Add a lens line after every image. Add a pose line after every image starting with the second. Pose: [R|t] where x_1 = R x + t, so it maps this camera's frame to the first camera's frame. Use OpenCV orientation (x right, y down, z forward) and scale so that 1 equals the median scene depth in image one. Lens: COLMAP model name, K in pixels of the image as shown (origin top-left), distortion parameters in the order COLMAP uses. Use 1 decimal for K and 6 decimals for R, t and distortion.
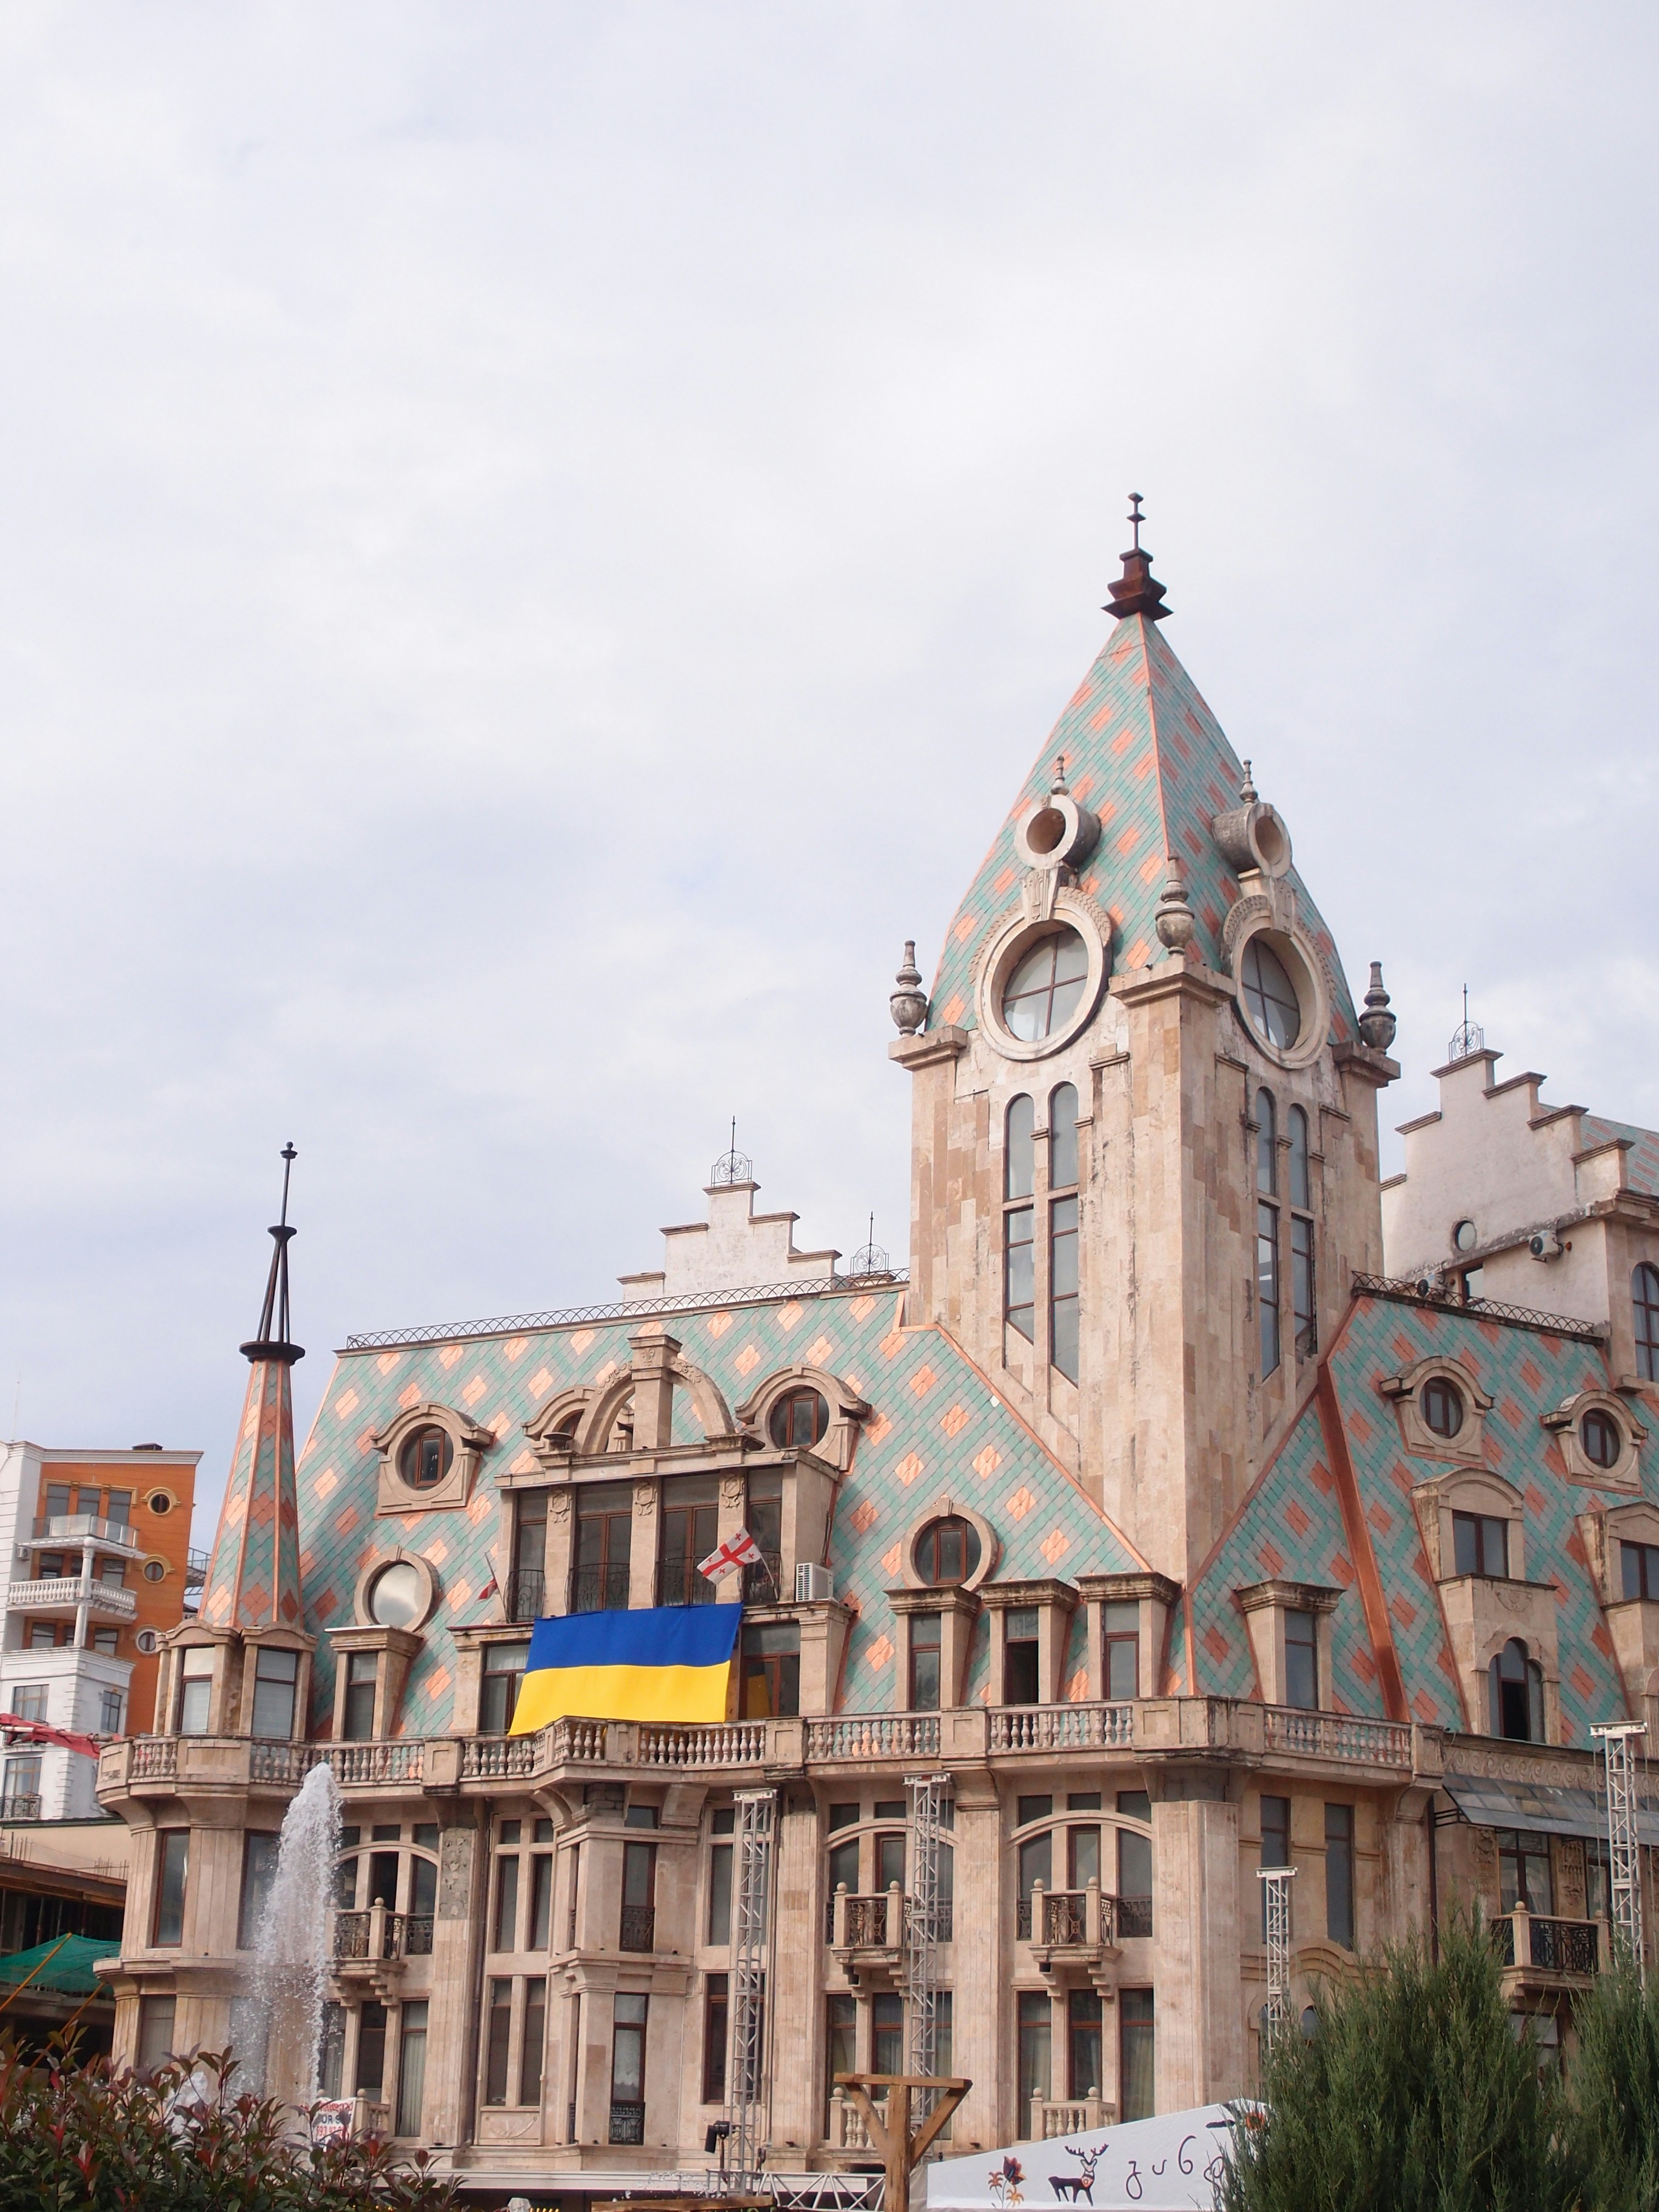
lens RADIAL K [[3466.1, 0, 829.5], [0, 3466.1, 1106.0], [0, 0, 1]] dist [0.006000, 0.102462]
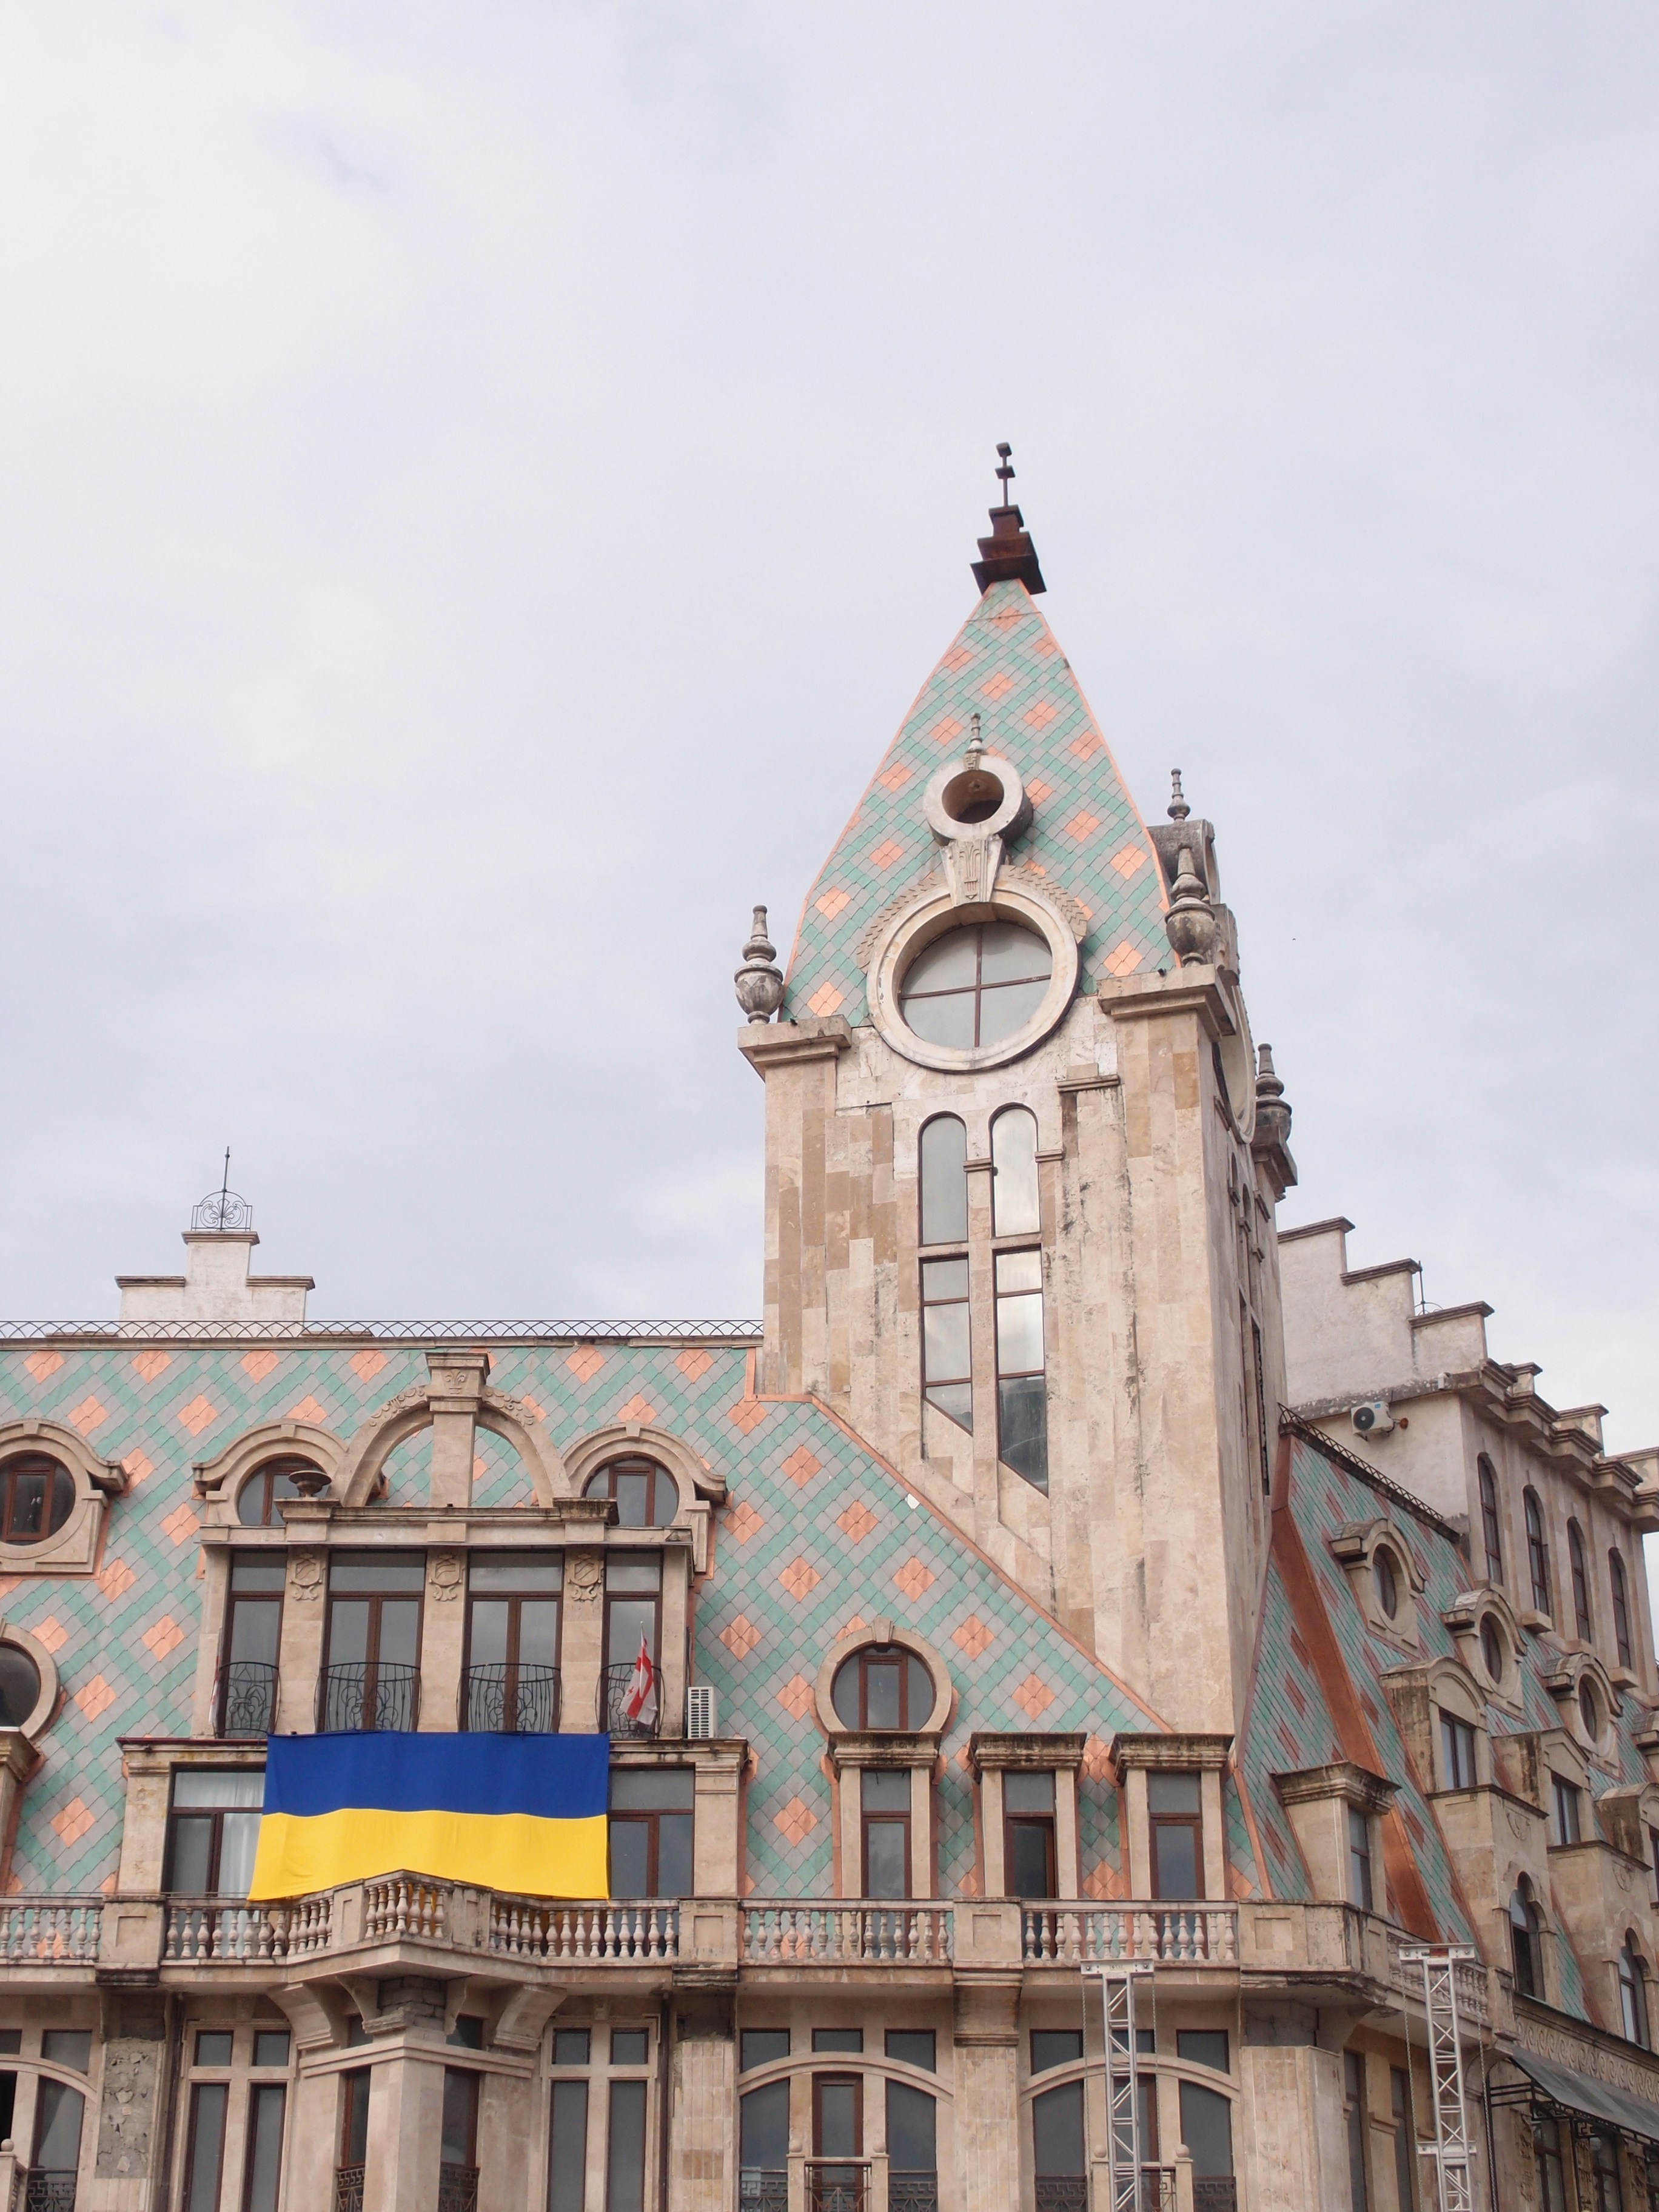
lens RADIAL K [[3466.1, 0, 829.5], [0, 3466.1, 1106.0], [0, 0, 1]] dist [0.006000, 0.102462]
pose [[0.894306, 0.174310, 0.412108, -0.292660], [-0.127813, 0.982143, -0.138056, 0.107398], [-0.428813, 0.070792, 0.900615, 0.329867]]
